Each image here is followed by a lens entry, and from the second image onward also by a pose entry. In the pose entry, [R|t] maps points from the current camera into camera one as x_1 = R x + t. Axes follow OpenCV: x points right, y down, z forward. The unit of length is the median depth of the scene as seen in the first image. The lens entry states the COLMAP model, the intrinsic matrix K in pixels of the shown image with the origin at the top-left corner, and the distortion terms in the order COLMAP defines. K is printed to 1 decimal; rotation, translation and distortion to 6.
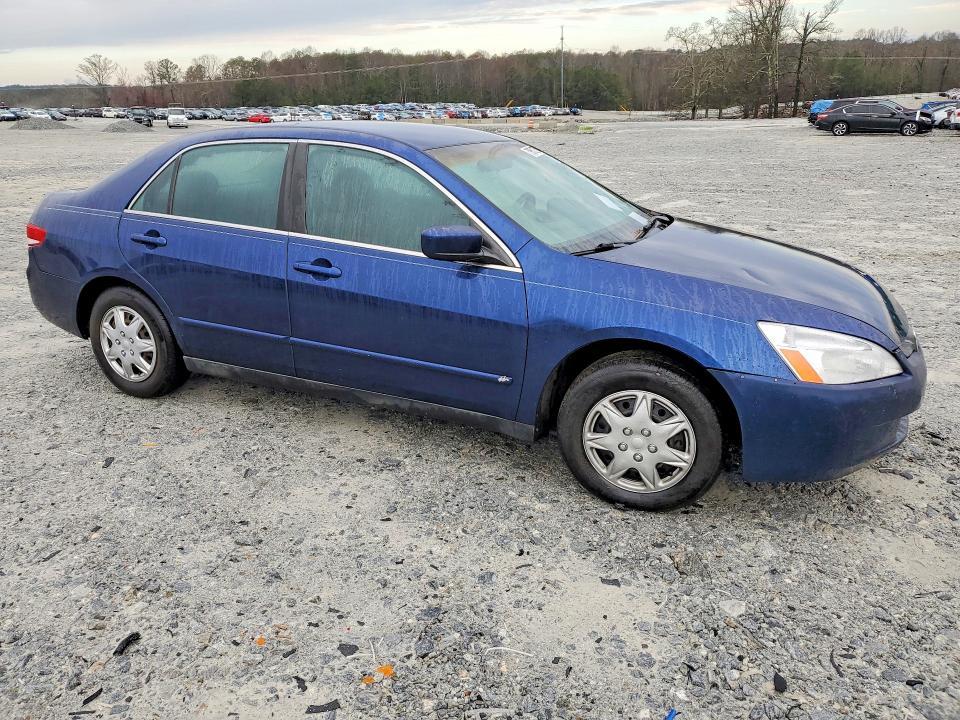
lens RADIAL K [[727.9, 0, 475.9], [0, 727.9, 362.7], [0, 0, 1]] dist [0.016600, 0.006652]
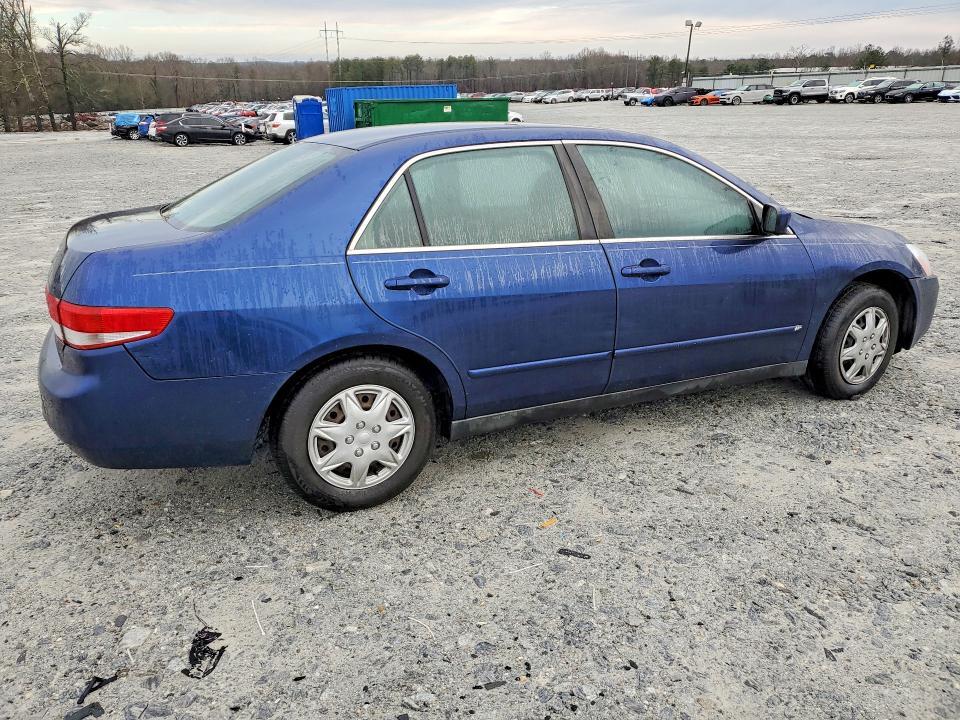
lens RADIAL K [[727.9, 0, 476.8], [0, 727.9, 354.8], [0, 0, 1]] dist [0.016600, 0.006652]
pose [[0.639571, -0.243734, 0.729070, -0.930076], [0.262520, 0.960640, 0.090856, -0.142829], [-0.722518, 0.133287, 0.678382, 0.443406]]
